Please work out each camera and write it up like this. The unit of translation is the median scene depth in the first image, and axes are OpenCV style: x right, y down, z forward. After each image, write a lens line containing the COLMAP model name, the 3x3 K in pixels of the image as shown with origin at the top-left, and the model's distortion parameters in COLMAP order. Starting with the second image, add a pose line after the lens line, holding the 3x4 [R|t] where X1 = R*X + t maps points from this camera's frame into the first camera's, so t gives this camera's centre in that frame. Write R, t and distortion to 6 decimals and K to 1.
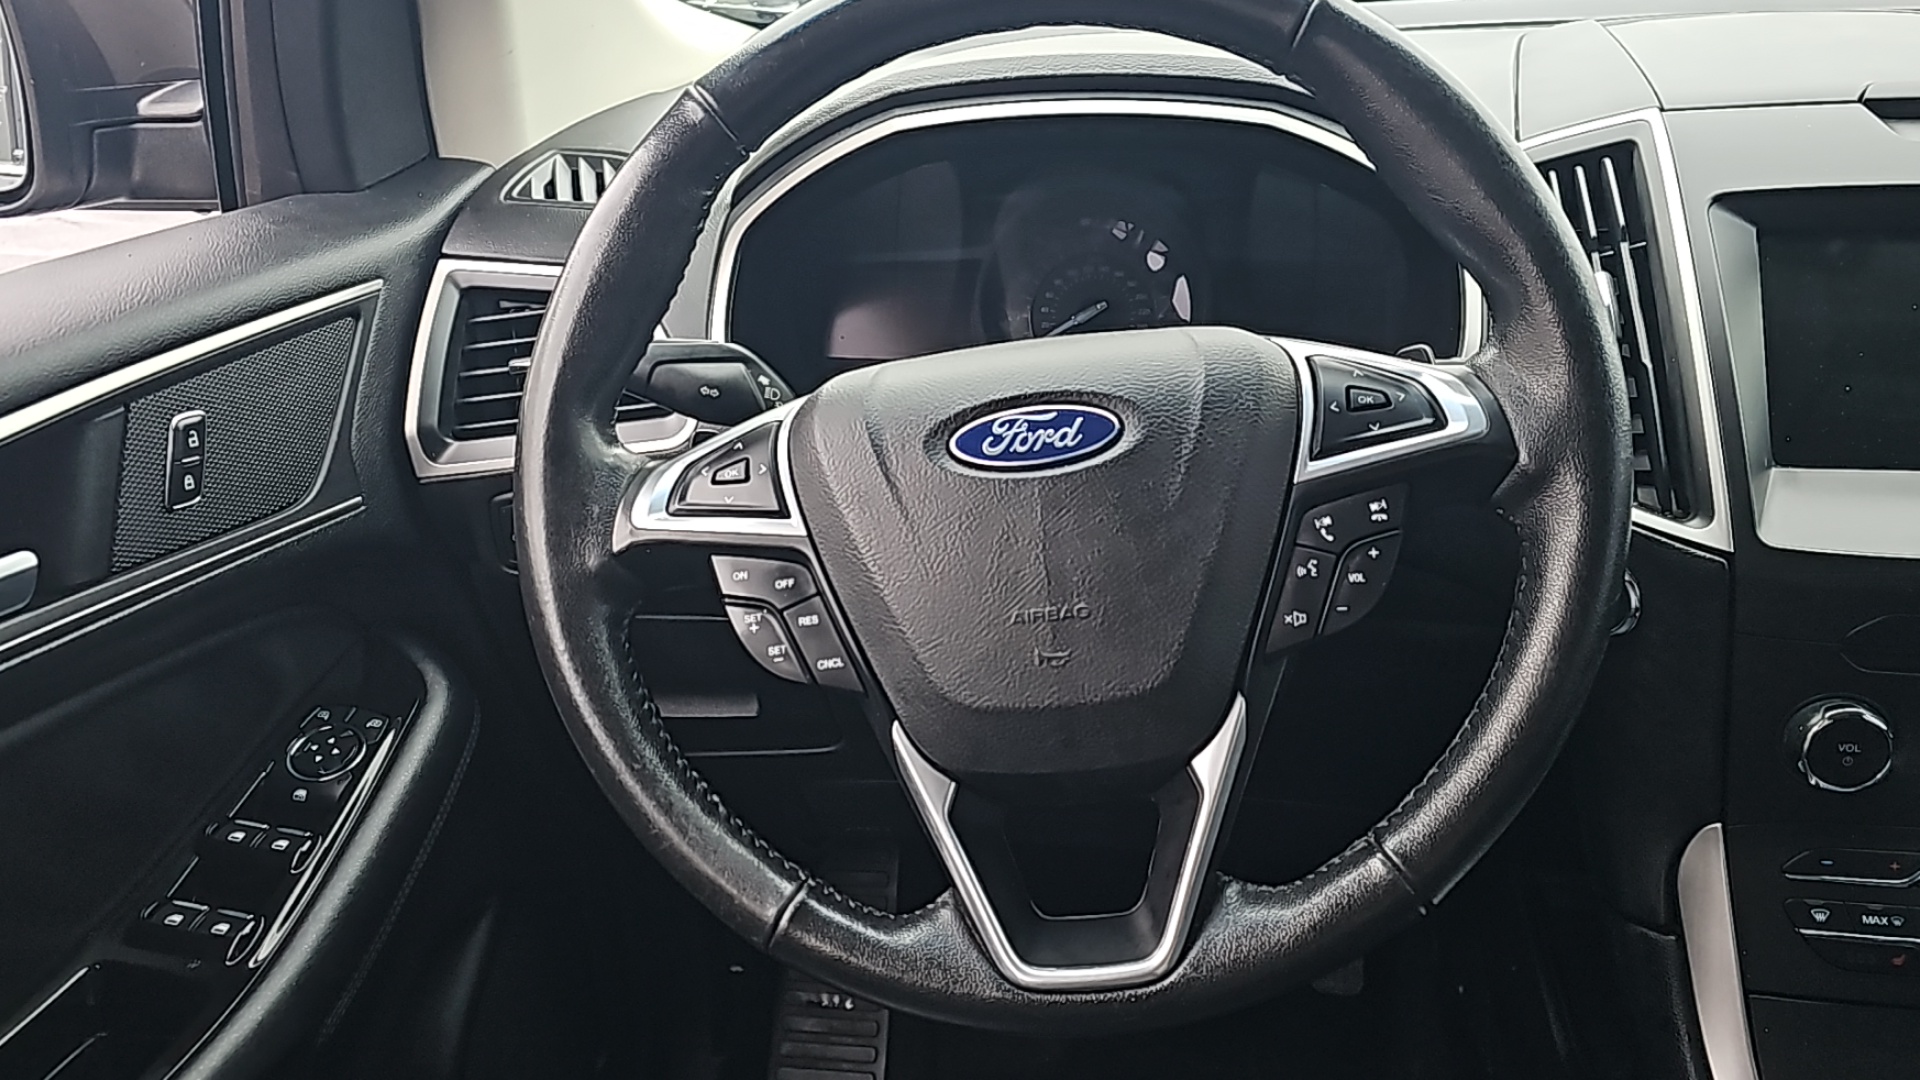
lens RADIAL K [[1303.8, 0, 972.5], [0, 1303.8, 548.8], [0, 0, 1]] dist [0.101352, -0.115834]
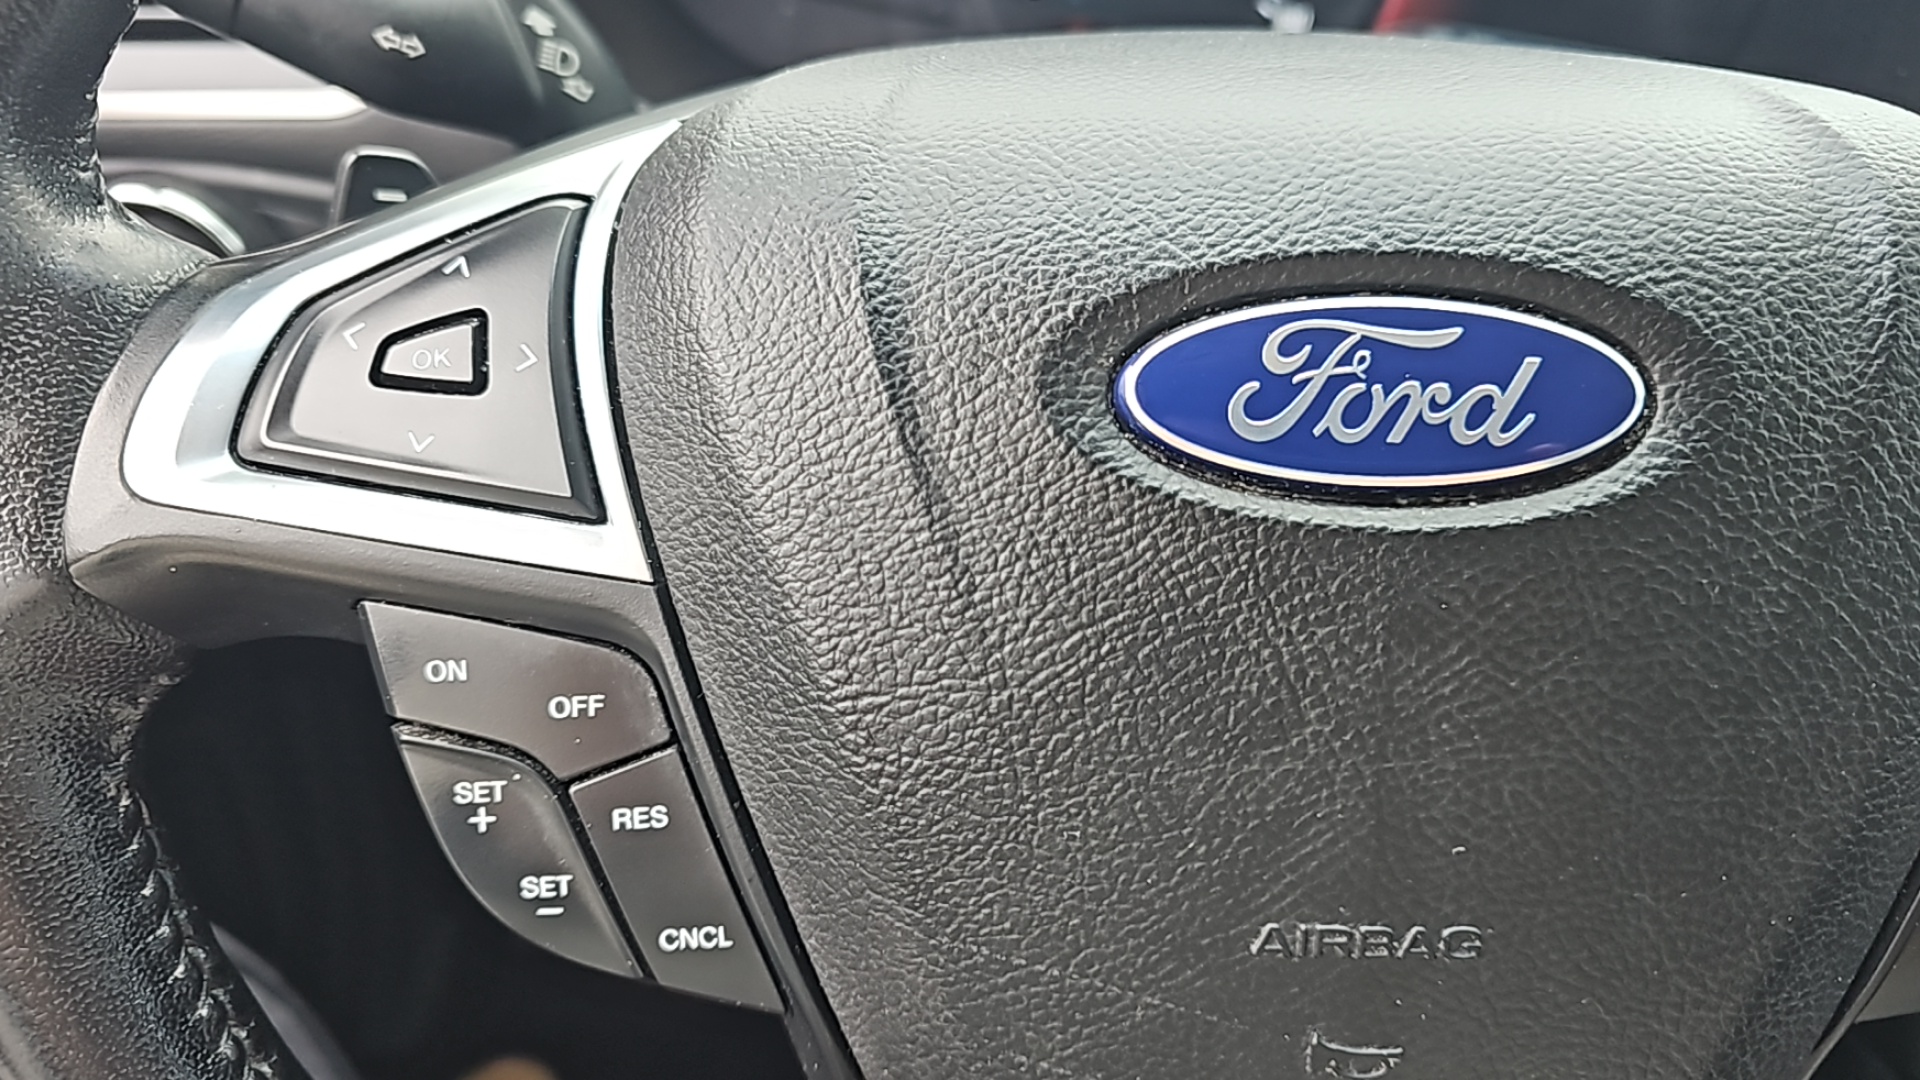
lens RADIAL K [[1384.1, 0, 919.8], [0, 1384.1, 540.0], [0, 0, 1]] dist [-0.004620, -0.002310]
pose [[0.987196, 0.083186, 0.136105, -0.104851], [-0.116858, 0.957935, 0.262114, -0.121066], [-0.108575, -0.274663, 0.955391, 0.634082]]
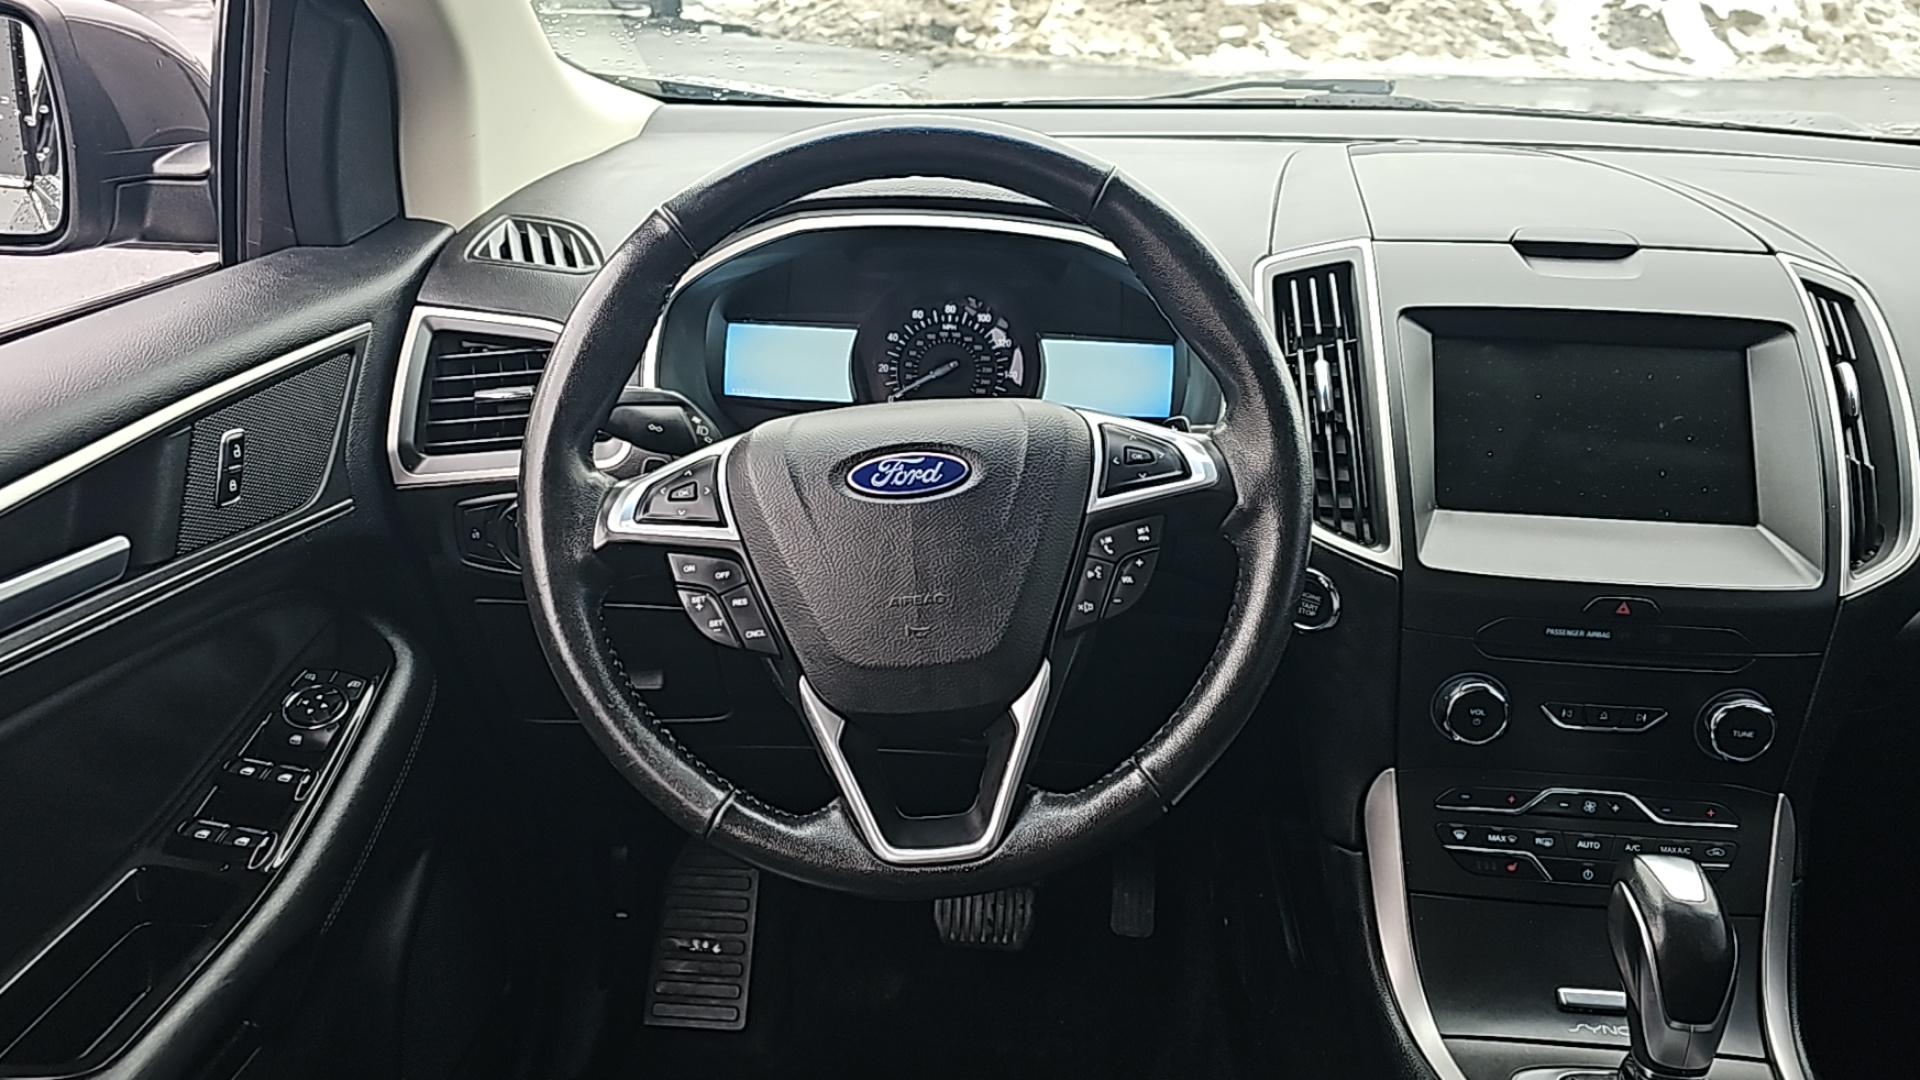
lens RADIAL K [[1299.8, 0, 960.0], [0, 1299.8, 540.0], [0, 0, 1]] dist [0.005579, 0.001360]
pose [[0.993293, 0.026736, 0.112488, -0.049764], [-0.025075, 0.999555, -0.016156, 0.005712], [-0.112870, 0.013227, 0.993522, -0.374774]]
